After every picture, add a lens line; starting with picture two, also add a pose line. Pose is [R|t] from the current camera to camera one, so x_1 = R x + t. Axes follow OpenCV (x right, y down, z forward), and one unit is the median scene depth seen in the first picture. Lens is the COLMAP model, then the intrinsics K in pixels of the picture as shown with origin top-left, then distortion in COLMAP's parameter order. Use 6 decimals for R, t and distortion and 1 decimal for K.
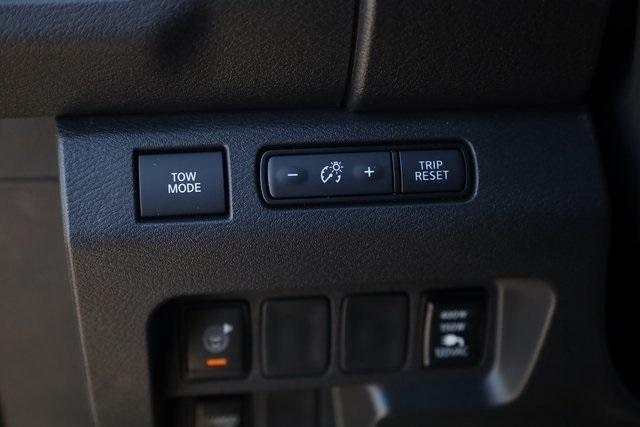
lens RADIAL K [[938.9, 0, 320.1], [0, 938.9, 213.2], [0, 0, 1]] dist [0.029351, 0.000000]
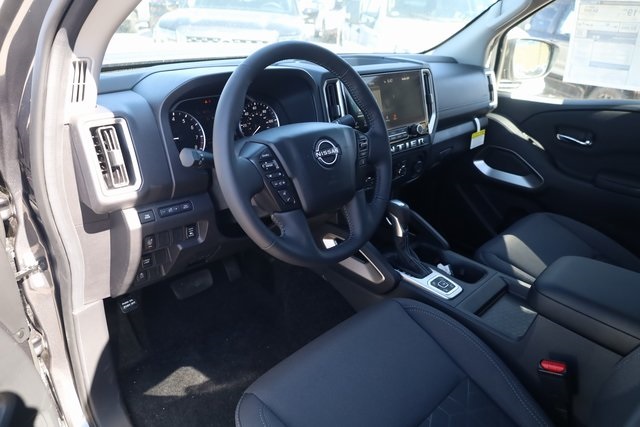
lens RADIAL K [[446.1, 0, 320.3], [0, 446.1, 212.3], [0, 0, 1]] dist [0.002035, -0.014000]
pose [[0.839845, -0.184850, 0.510383, -0.645659], [0.142847, 0.982354, 0.120732, -0.236438], [-0.523694, -0.028489, 0.851430, -1.974321]]
